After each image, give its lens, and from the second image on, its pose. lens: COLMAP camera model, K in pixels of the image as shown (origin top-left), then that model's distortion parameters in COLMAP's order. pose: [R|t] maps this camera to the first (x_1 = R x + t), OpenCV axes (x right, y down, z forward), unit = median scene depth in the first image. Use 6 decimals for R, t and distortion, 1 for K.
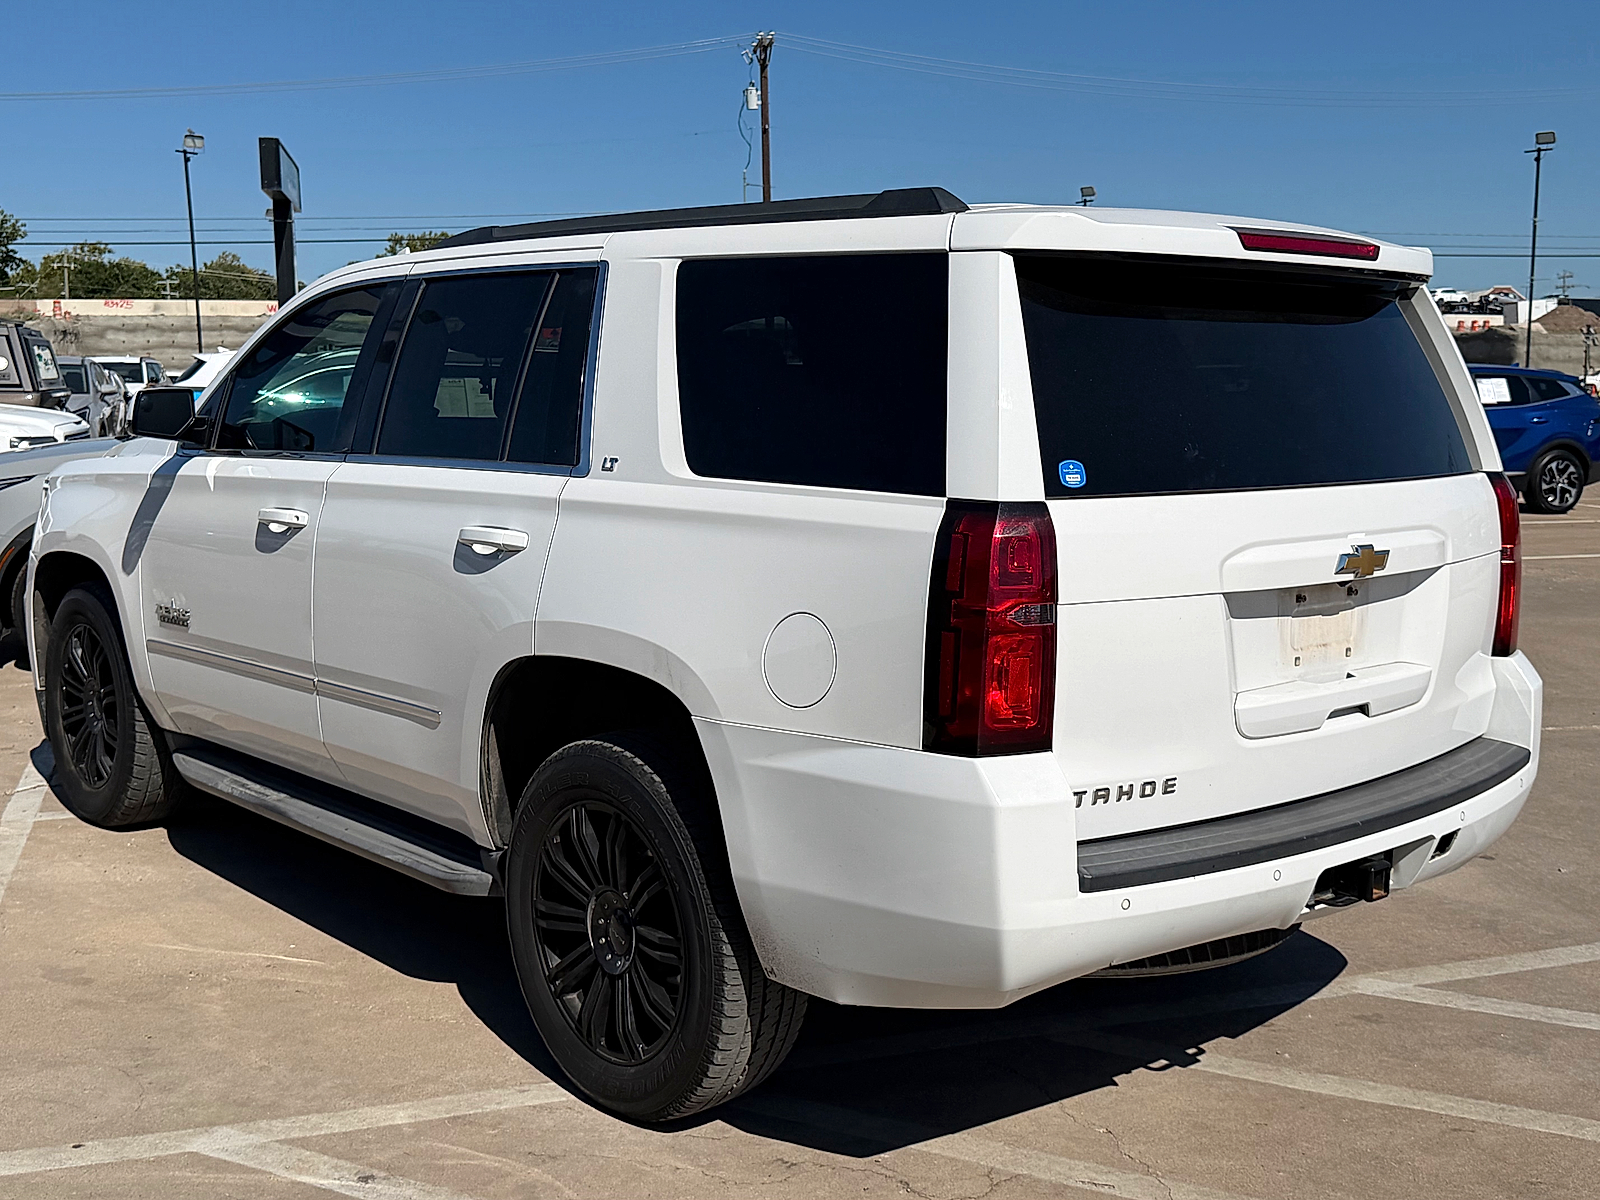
lens RADIAL K [[1704.8, 0, 806.4], [0, 1704.8, 592.8], [0, 0, 1]] dist [0.038612, 0.000000]
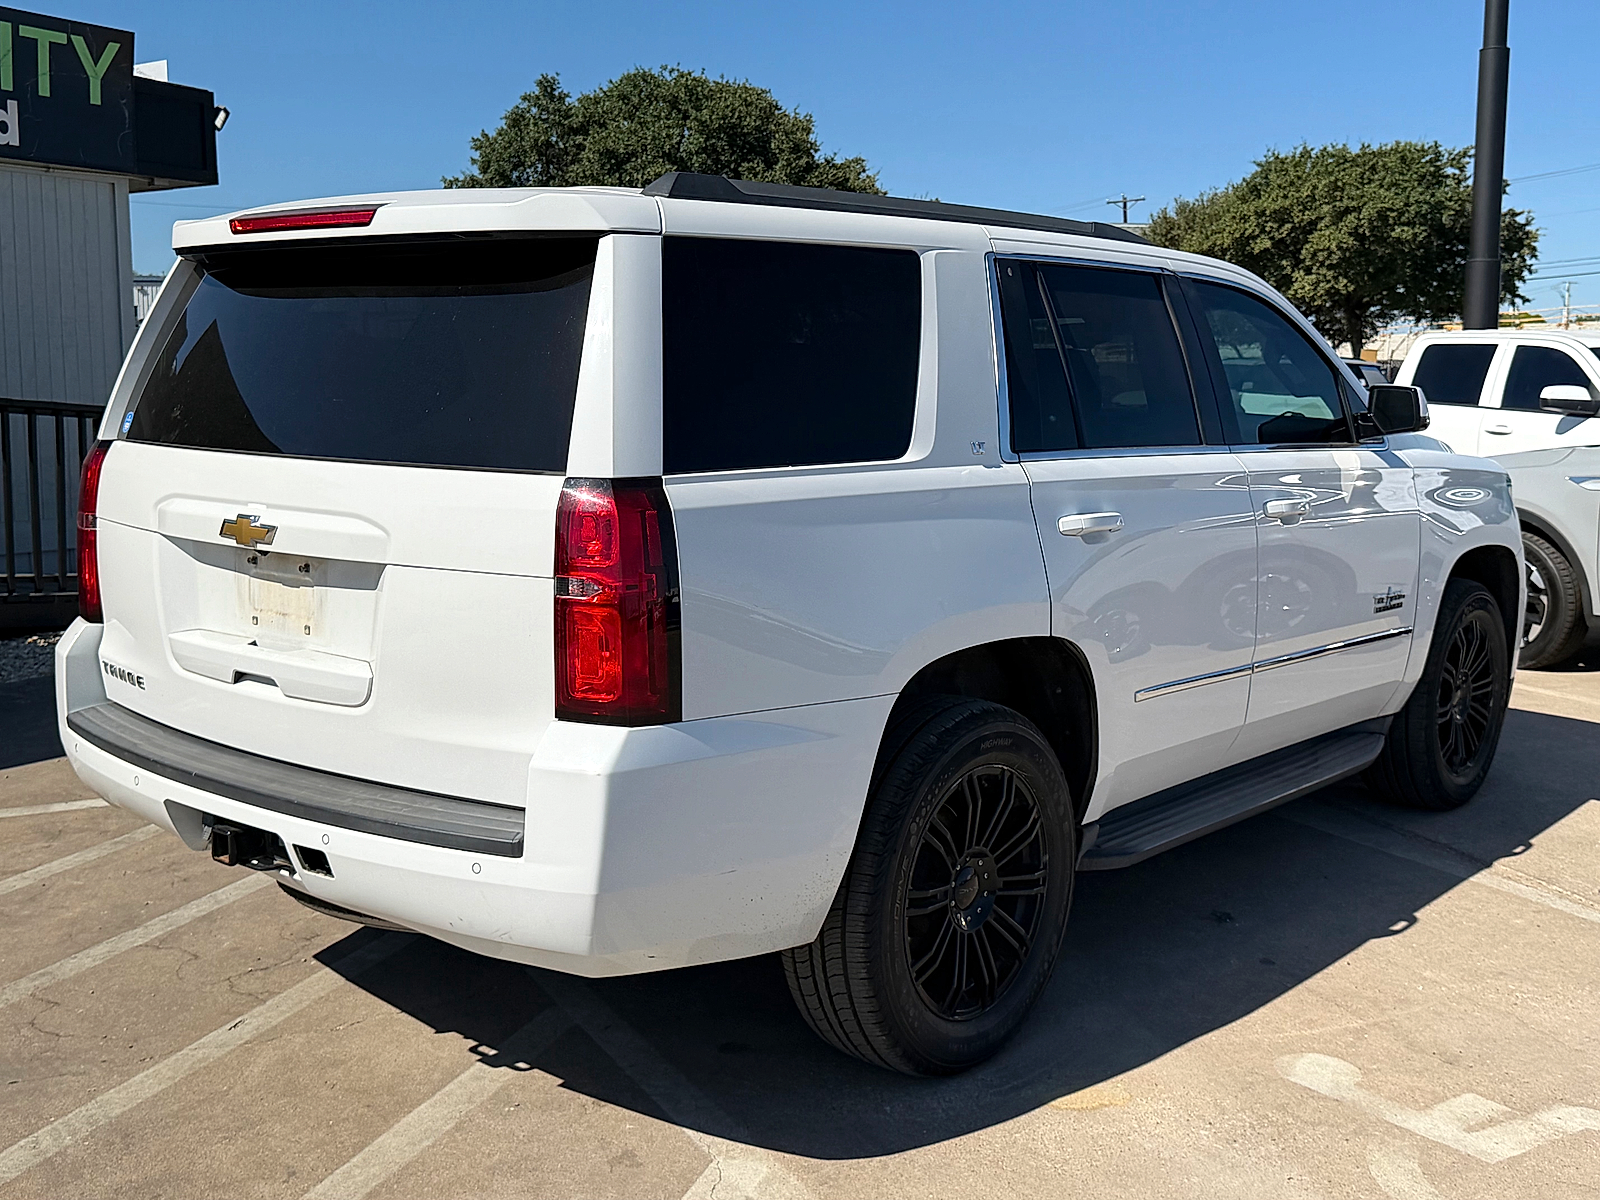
lens RADIAL K [[1704.8, 0, 838.0], [0, 1704.8, 579.4], [0, 0, 1]] dist [0.038612, 0.000000]
pose [[0.157622, 0.119704, -0.980217, 1.225104], [-0.134974, 0.985921, 0.098696, -0.122234], [0.978232, 0.116748, 0.171560, 1.042538]]
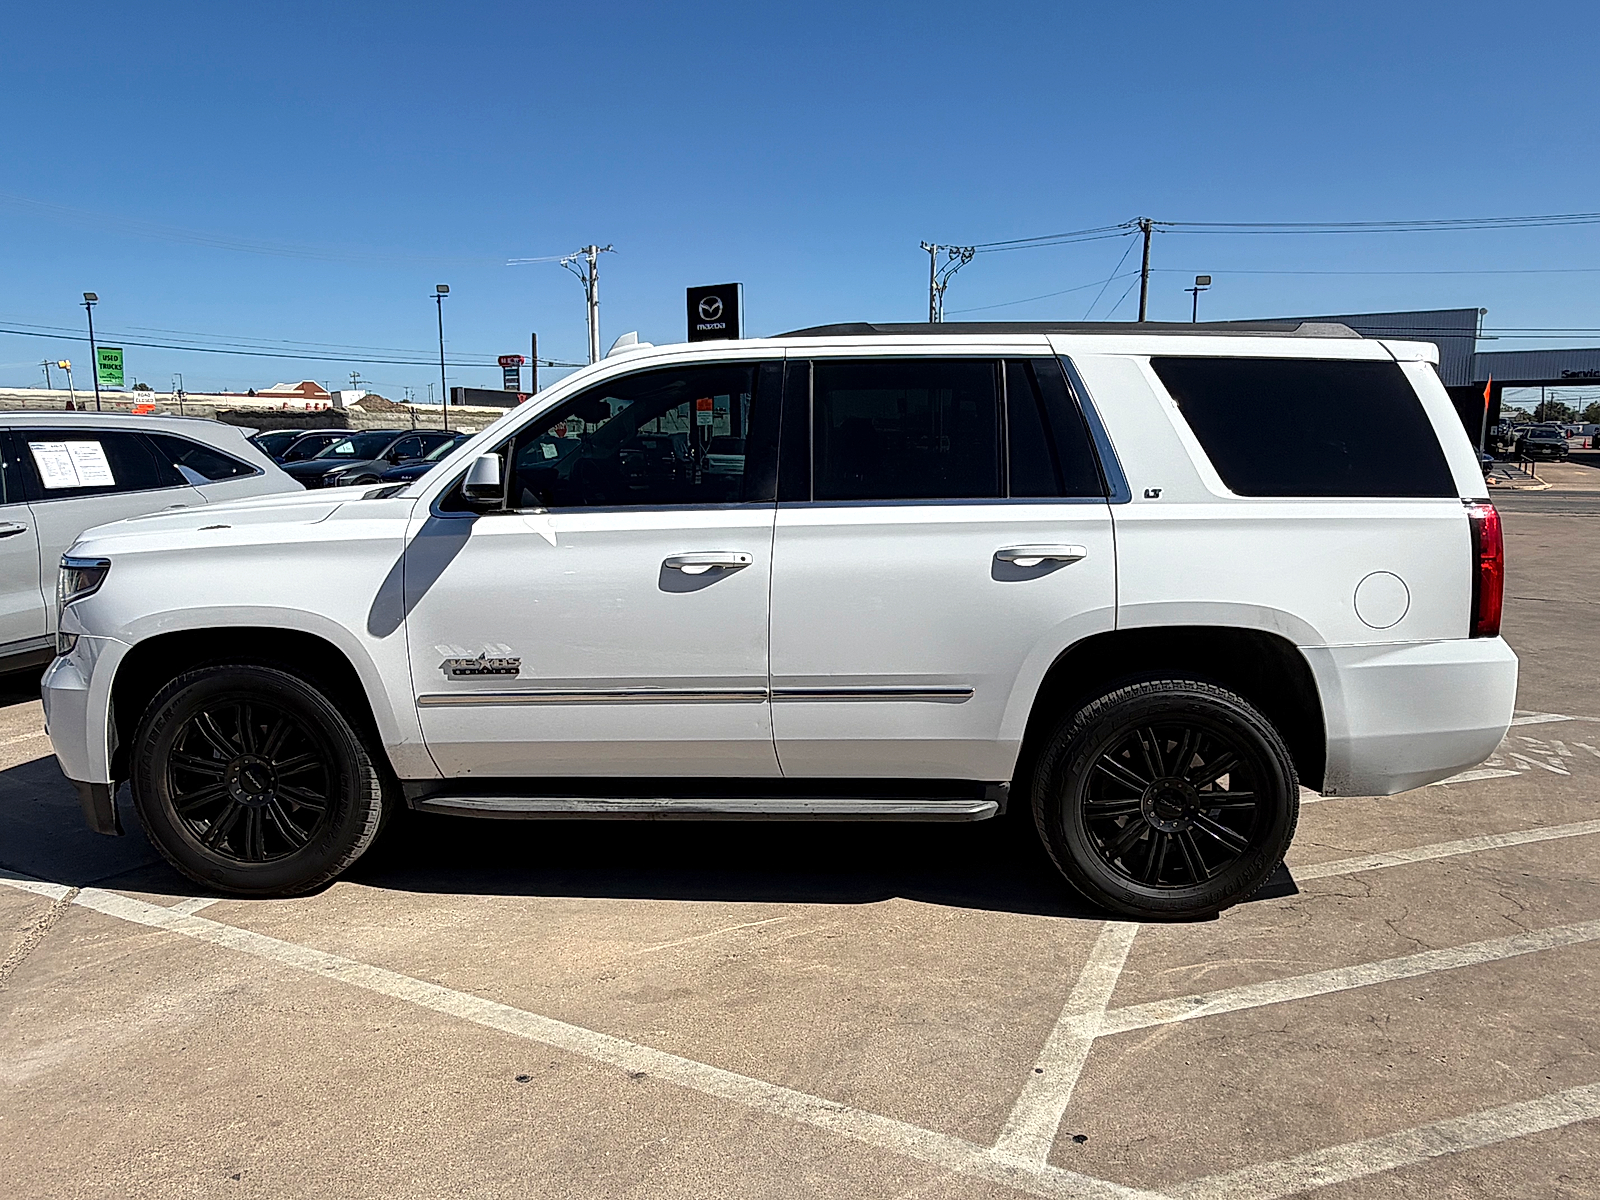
lens RADIAL K [[1113.0, 0, 796.6], [0, 1113.0, 599.5], [0, 0, 1]] dist [0.013018, 0.017397]
pose [[0.701056, -0.107045, 0.705026, -0.989830], [0.095434, 0.993859, 0.056003, -0.066081], [-0.706691, 0.028022, 0.706967, 0.511477]]
